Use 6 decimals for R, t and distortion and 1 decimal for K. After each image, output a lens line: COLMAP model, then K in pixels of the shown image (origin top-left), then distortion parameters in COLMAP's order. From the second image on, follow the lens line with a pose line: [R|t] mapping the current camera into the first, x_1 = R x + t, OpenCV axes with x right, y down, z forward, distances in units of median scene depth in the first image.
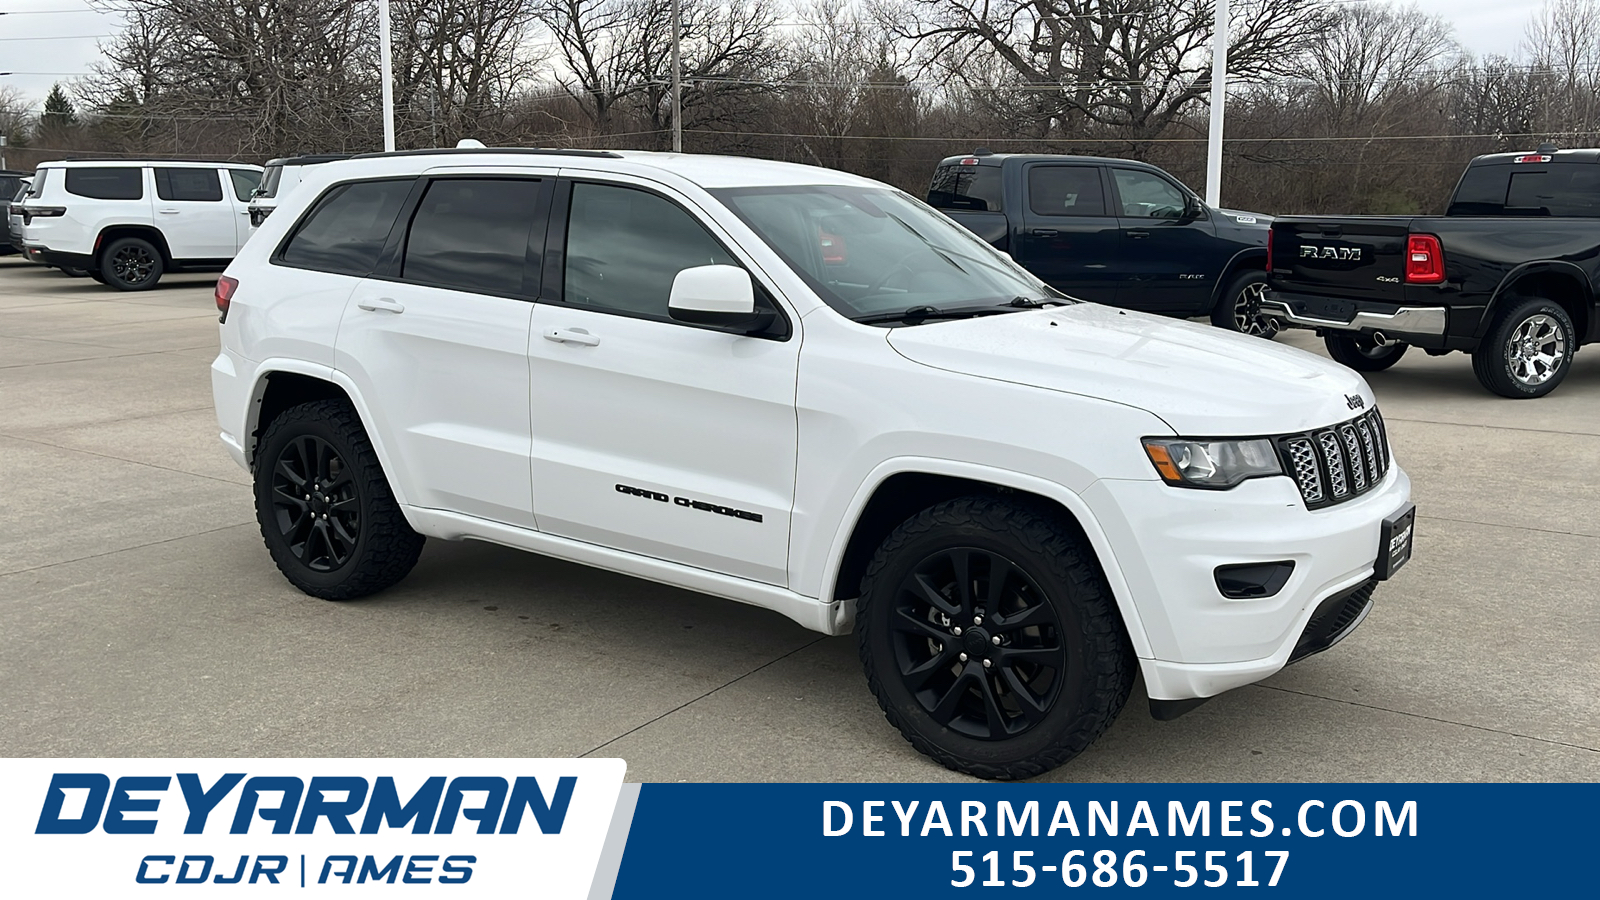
lens RADIAL K [[1388.2, 0, 802.0], [0, 1388.2, 435.6], [0, 0, 1]] dist [0.053367, -0.049133]
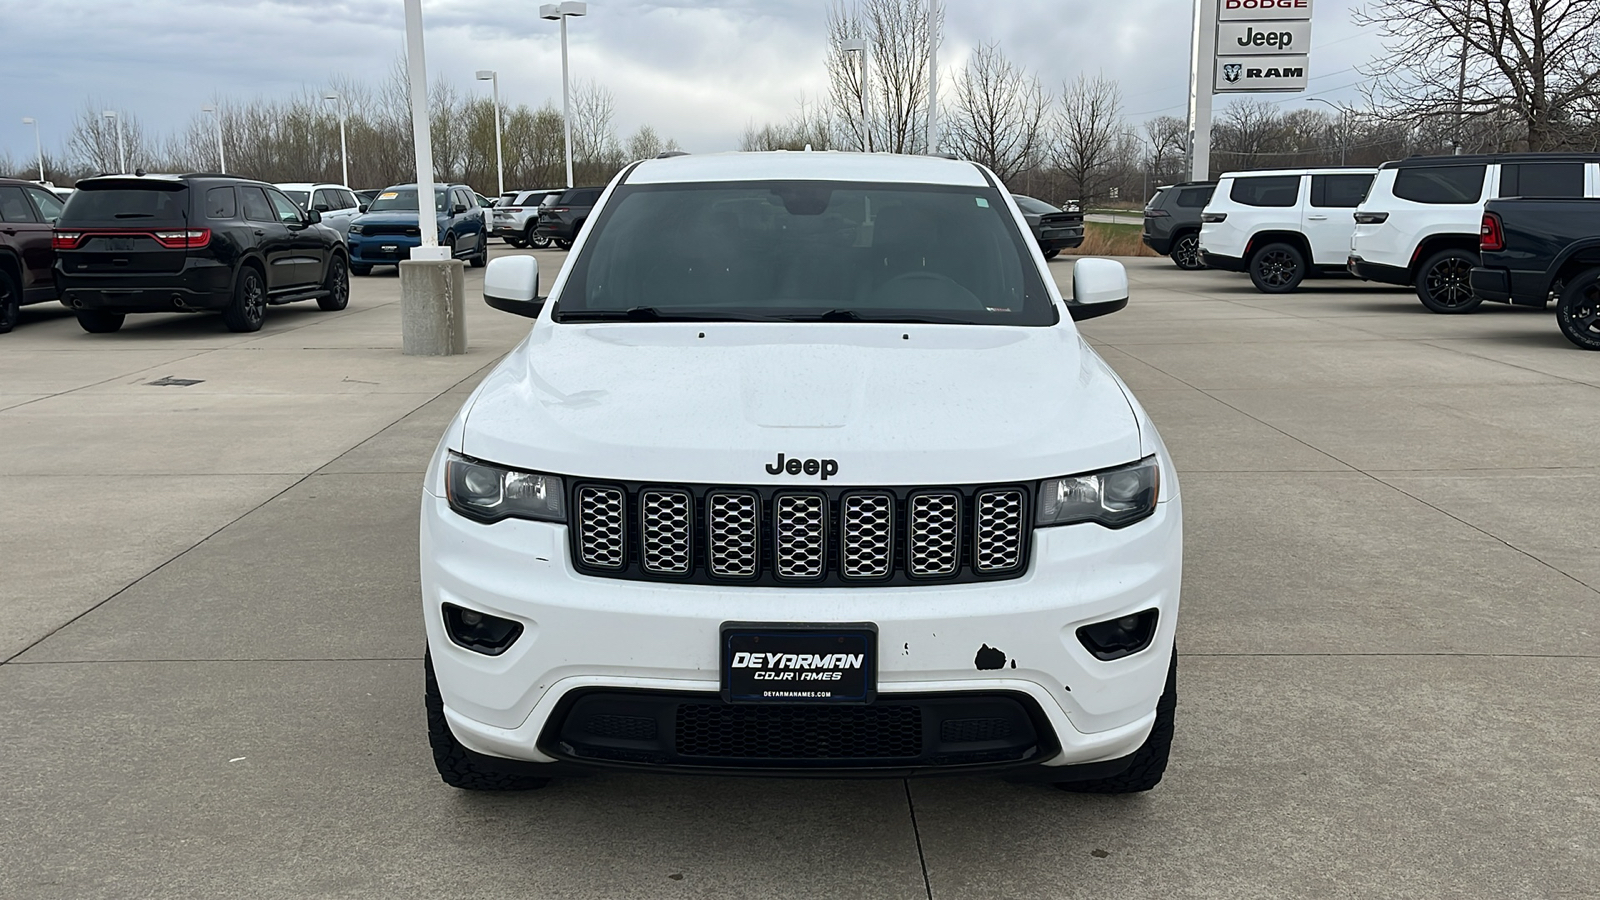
lens RADIAL K [[1388.2, 0, 801.6], [0, 1388.2, 459.7], [0, 0, 1]] dist [0.053367, -0.049133]
pose [[0.558404, 0.146395, -0.816550, 0.200250], [-0.137700, 0.987008, 0.082788, -0.017908], [0.818061, 0.066210, 0.571308, 0.118024]]
